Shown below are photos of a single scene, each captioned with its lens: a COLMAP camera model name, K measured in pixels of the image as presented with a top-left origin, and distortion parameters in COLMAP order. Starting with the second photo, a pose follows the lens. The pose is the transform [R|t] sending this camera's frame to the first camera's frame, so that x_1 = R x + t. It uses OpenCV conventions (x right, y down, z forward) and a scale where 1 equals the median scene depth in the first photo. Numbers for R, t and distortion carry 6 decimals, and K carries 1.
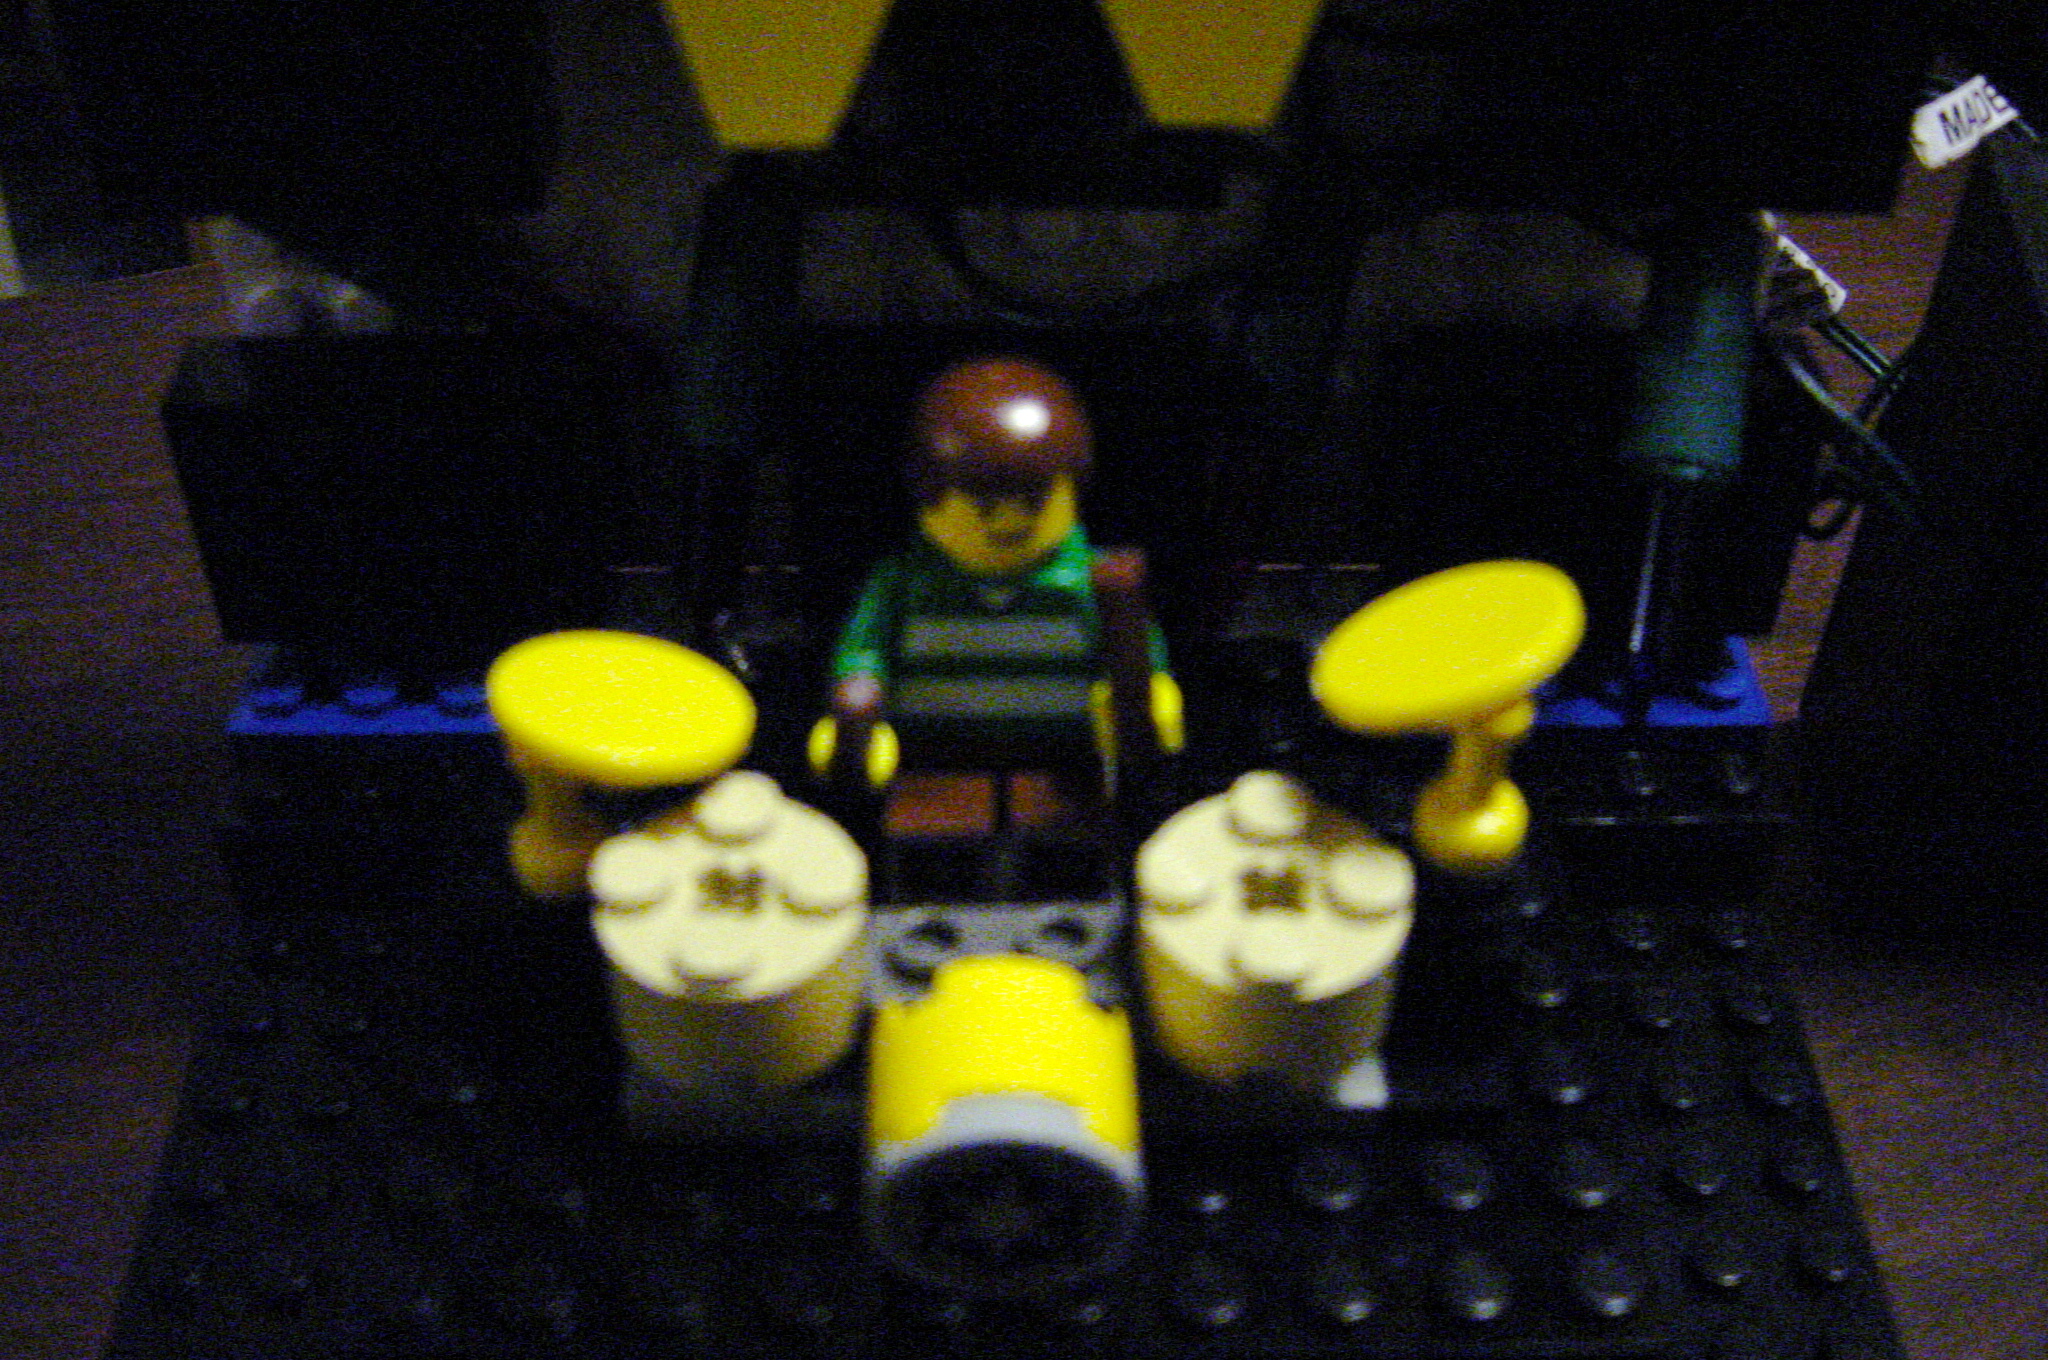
lens RADIAL K [[1964.3, 0, 1024.0], [0, 1964.3, 680.0], [0, 0, 1]] dist [-0.099960, -0.004101]
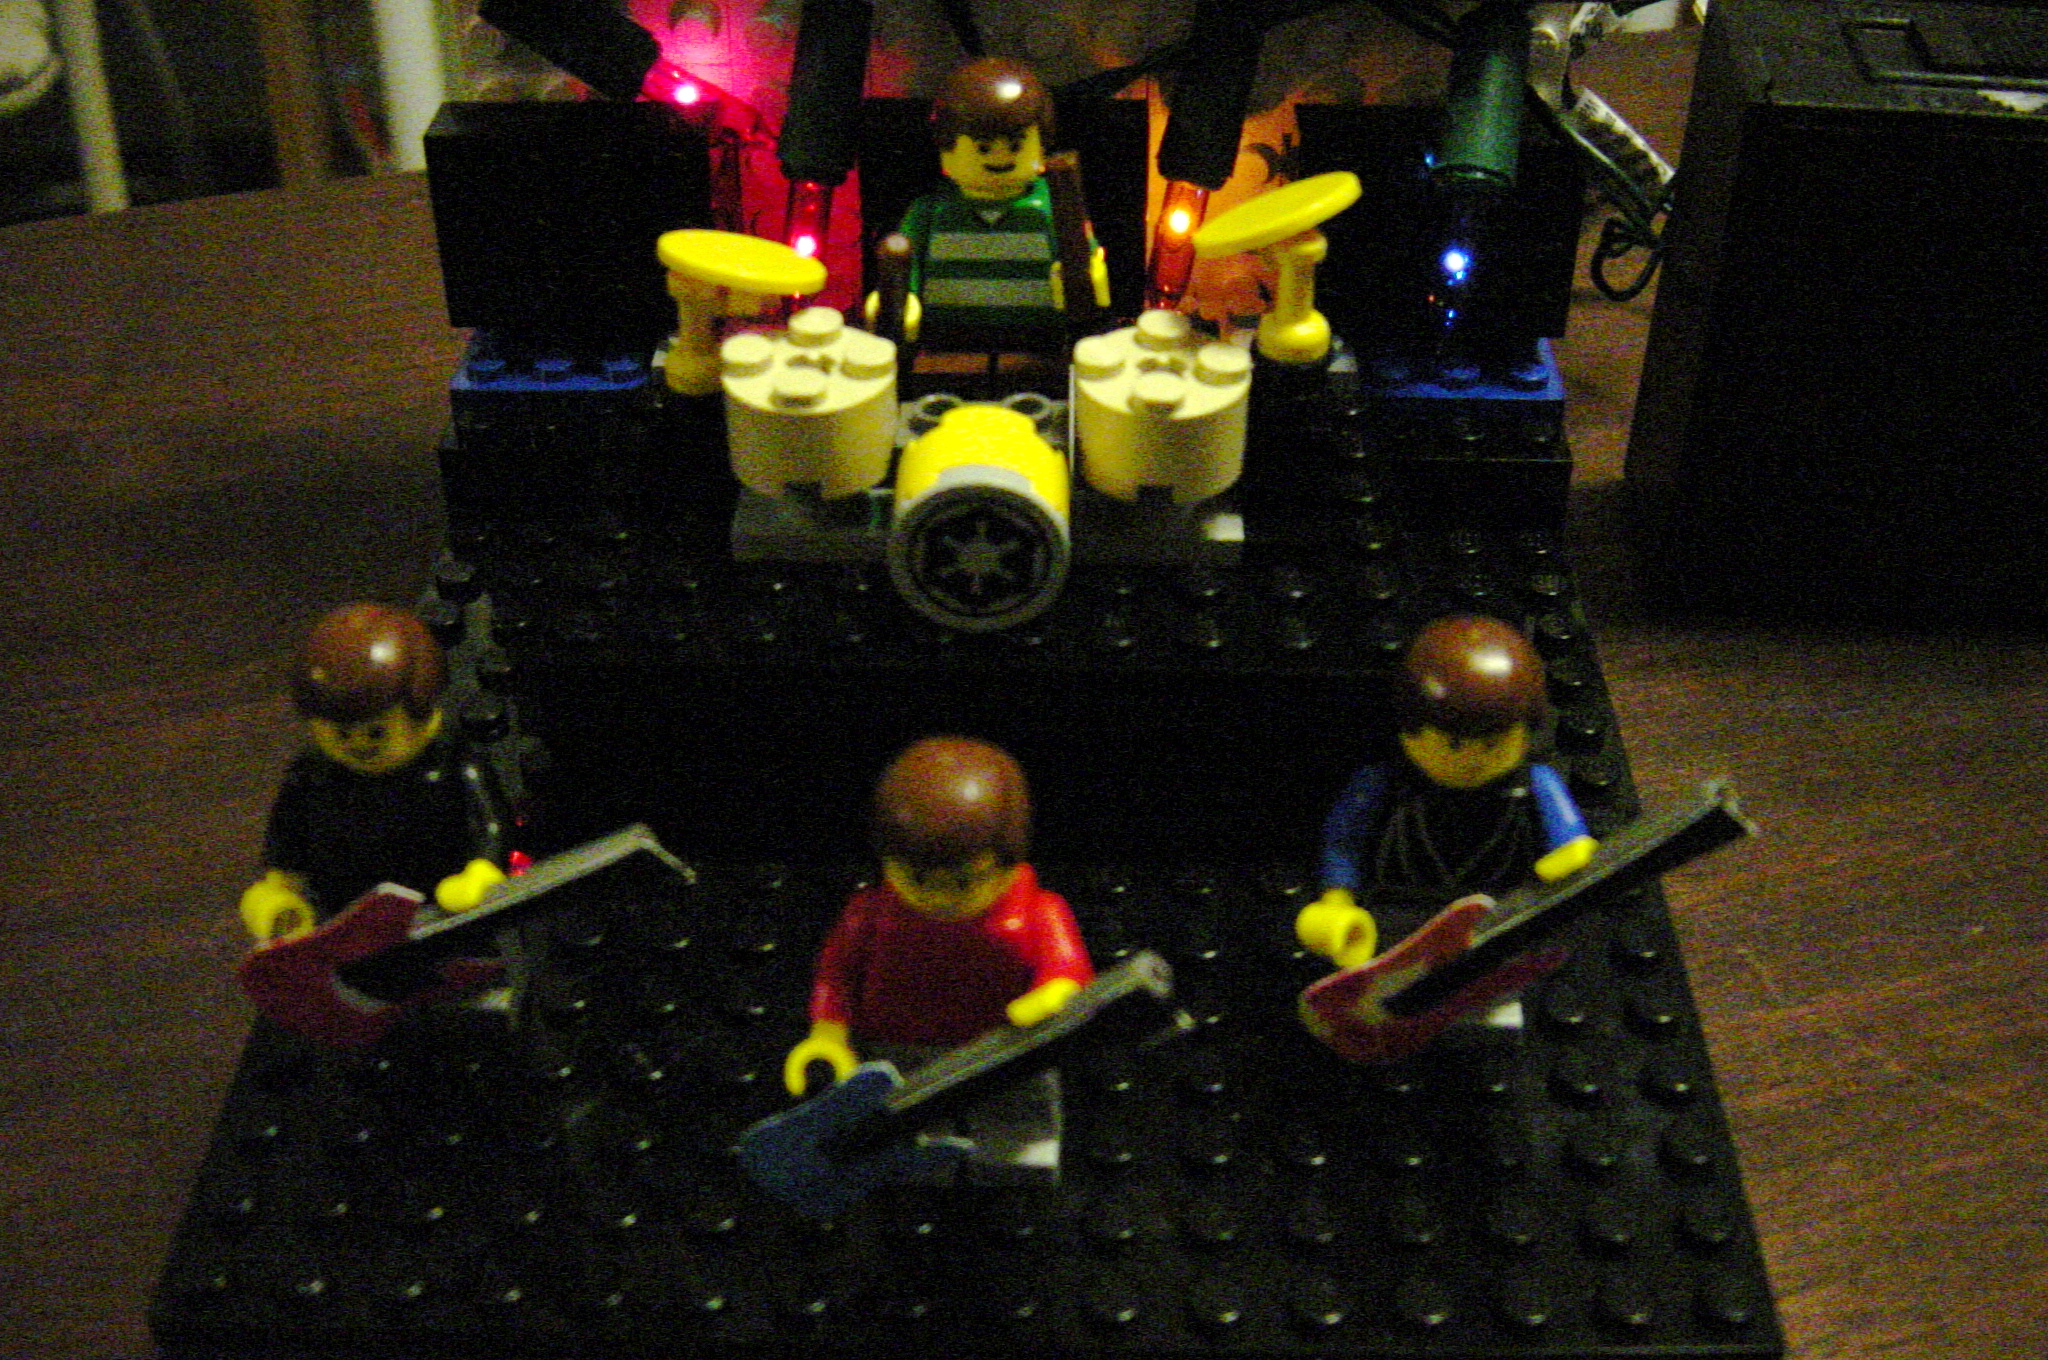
lens RADIAL K [[1964.3, 0, 1024.0], [0, 1964.3, 680.0], [0, 0, 1]] dist [-0.099960, -0.004101]
pose [[0.999199, 0.017695, -0.035892, 0.075162], [-0.020844, 0.995782, -0.089356, 0.466858], [0.034159, 0.090033, 0.995353, -0.485705]]
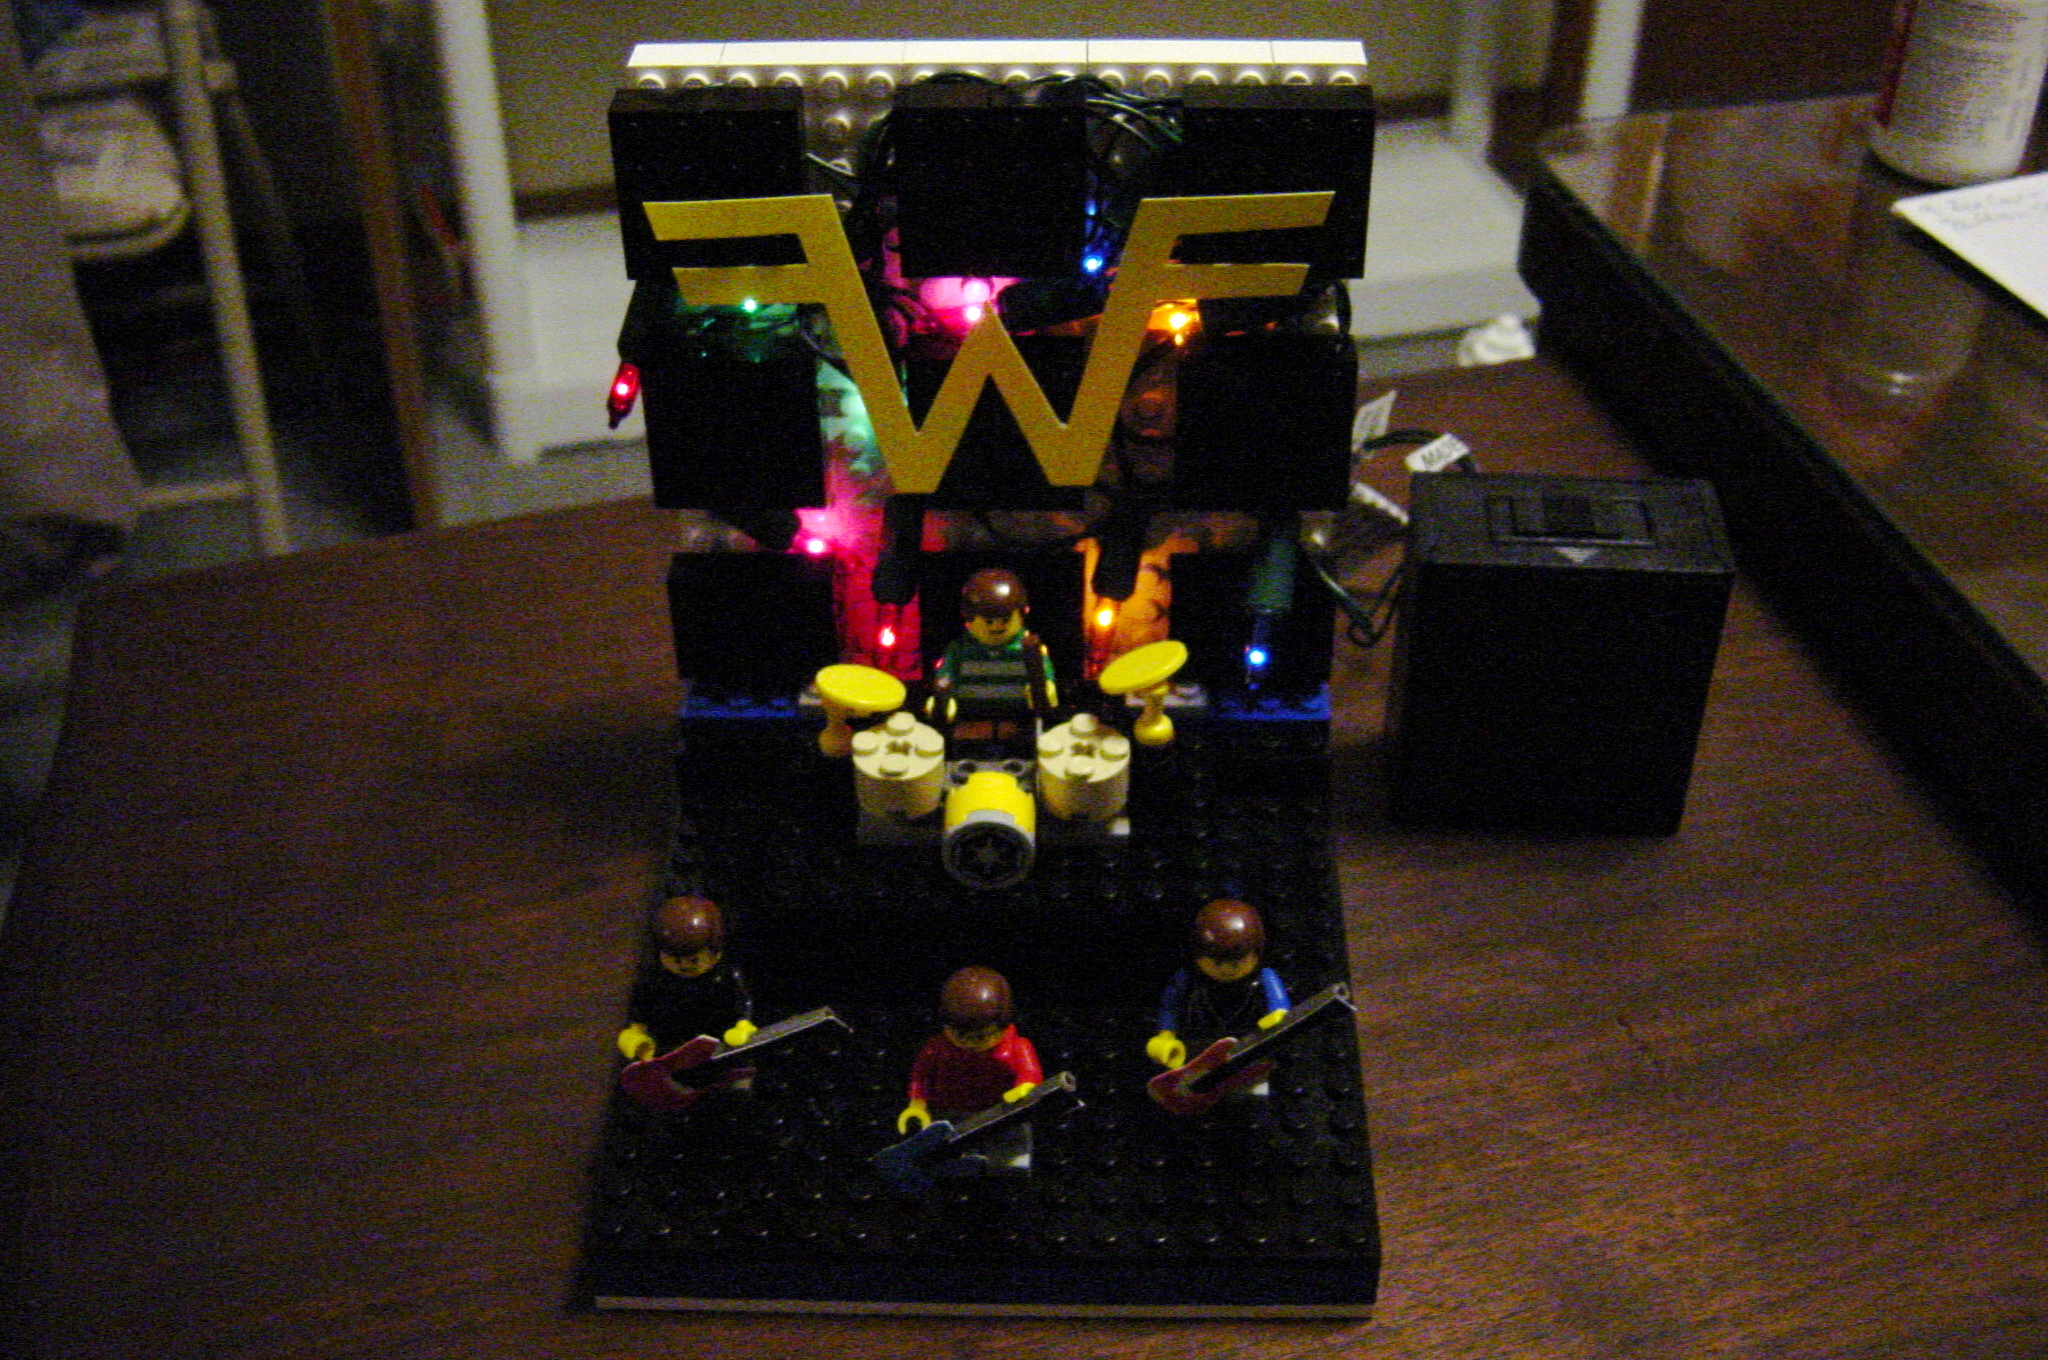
lens RADIAL K [[1964.3, 0, 1024.0], [0, 1964.3, 680.0], [0, 0, 1]] dist [-0.099960, -0.004101]
pose [[0.998858, 0.007722, -0.047156, 0.168340], [-0.011564, 0.996586, -0.081751, 0.231885], [0.046364, 0.082203, 0.995537, -1.844160]]
